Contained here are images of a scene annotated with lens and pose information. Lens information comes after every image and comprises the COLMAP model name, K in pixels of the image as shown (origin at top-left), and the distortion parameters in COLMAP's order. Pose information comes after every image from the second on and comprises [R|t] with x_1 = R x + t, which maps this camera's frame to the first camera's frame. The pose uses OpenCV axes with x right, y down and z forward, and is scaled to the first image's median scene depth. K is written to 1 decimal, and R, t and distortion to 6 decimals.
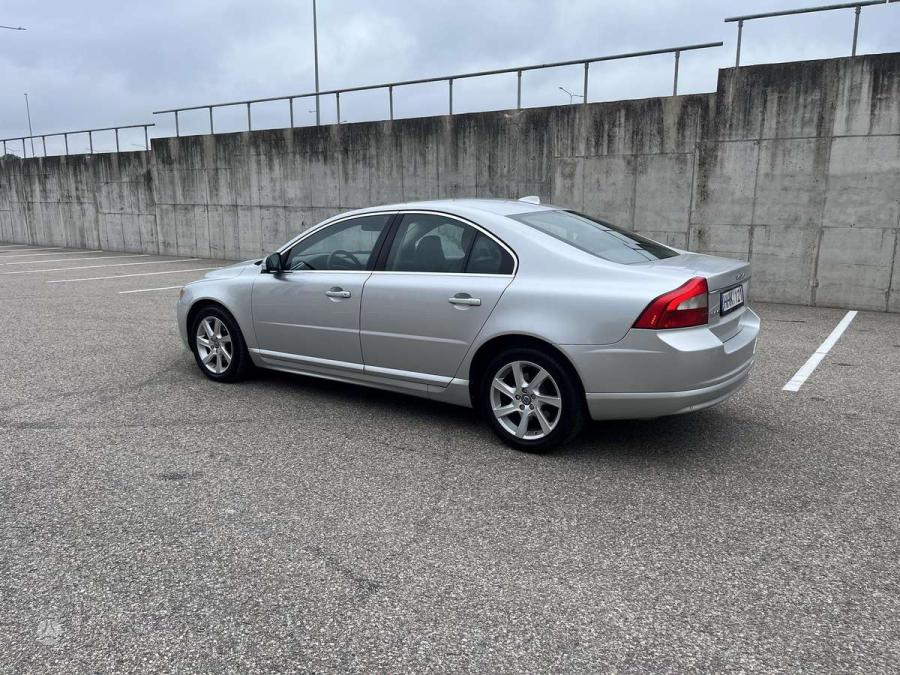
lens RADIAL K [[674.6, 0, 453.5], [0, 674.6, 336.0], [0, 0, 1]] dist [0.058689, -0.081735]
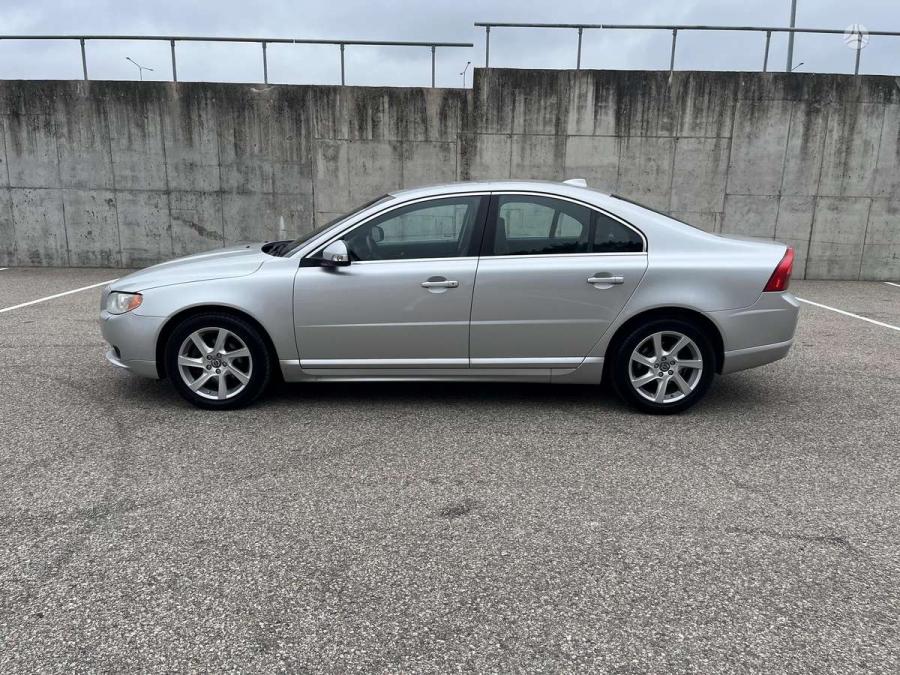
lens RADIAL K [[674.6, 0, 451.4], [0, 674.6, 328.6], [0, 0, 1]] dist [0.058689, -0.081735]
pose [[0.821621, -0.103225, 0.560611, -0.300976], [0.097096, 0.994438, 0.040803, -0.017113], [-0.561704, 0.020909, 0.827074, 0.111668]]
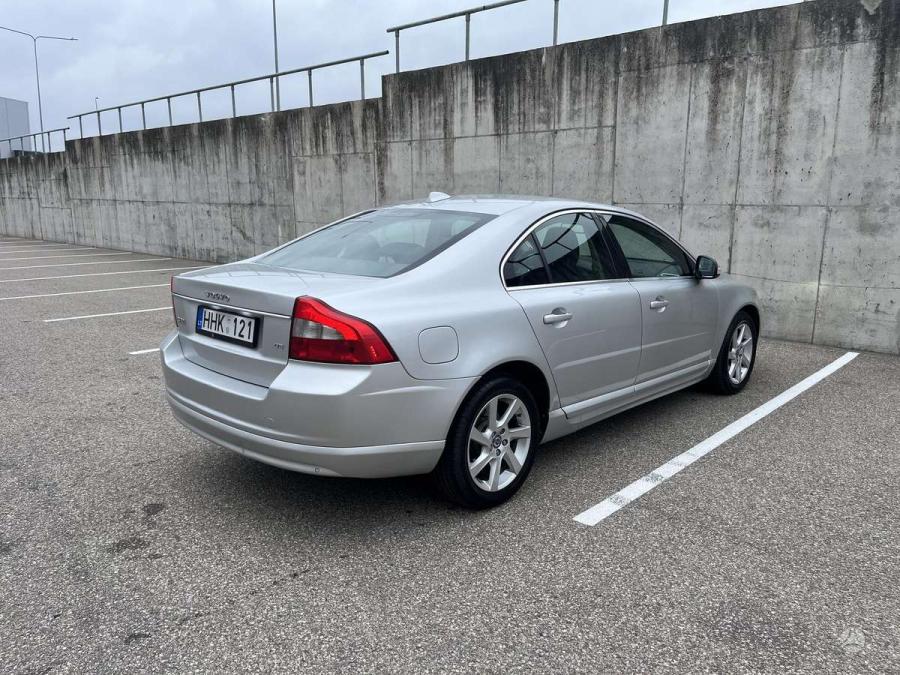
lens RADIAL K [[674.6, 0, 462.4], [0, 674.6, 343.6], [0, 0, 1]] dist [0.058689, -0.081735]
pose [[0.991365, 0.030592, -0.127511, 0.657719], [-0.028940, 0.999472, 0.014790, 0.016883], [0.127896, -0.010972, 0.991727, -0.065374]]
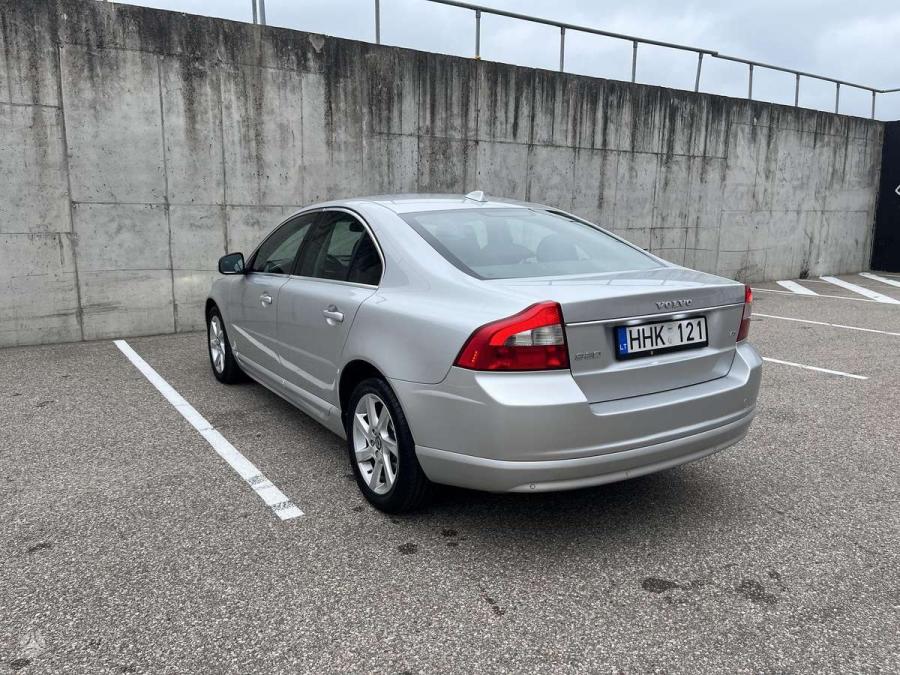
lens RADIAL K [[674.6, 0, 447.2], [0, 674.6, 337.9], [0, 0, 1]] dist [0.058689, -0.081735]
pose [[0.380006, -0.174767, 0.908324, 0.233236], [0.174235, 0.977934, 0.115267, -0.029813], [-0.908426, 0.114459, 0.402072, 0.189516]]
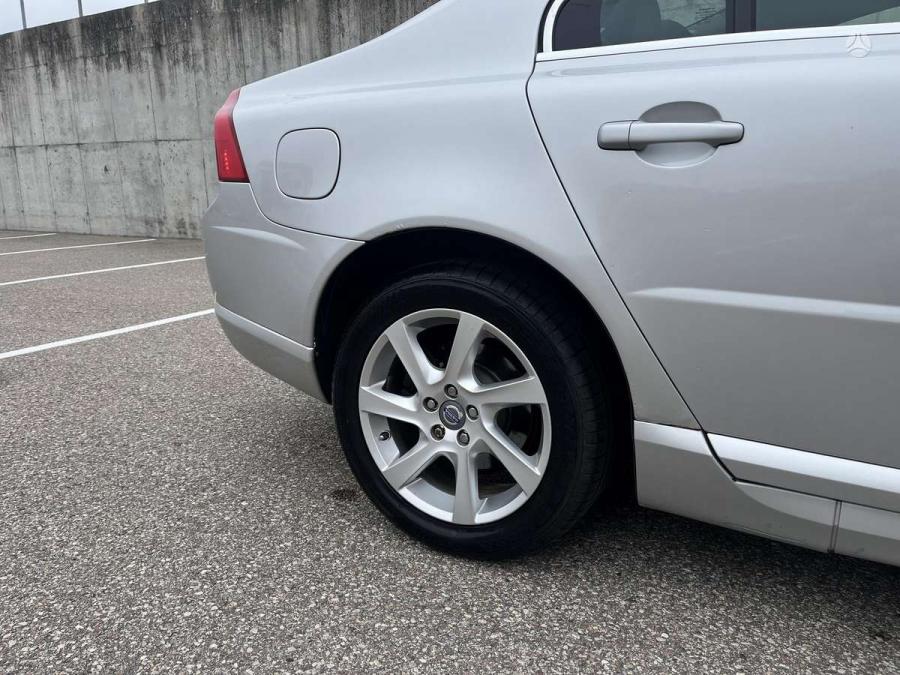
lens RADIAL K [[674.6, 0, 446.2], [0, 674.6, 328.7], [0, 0, 1]] dist [0.058689, -0.081735]
pose [[0.995200, -0.038085, 0.090150, 0.055707], [0.035210, 0.998826, 0.033264, -0.036562], [-0.091311, -0.029931, 0.995373, 0.491029]]
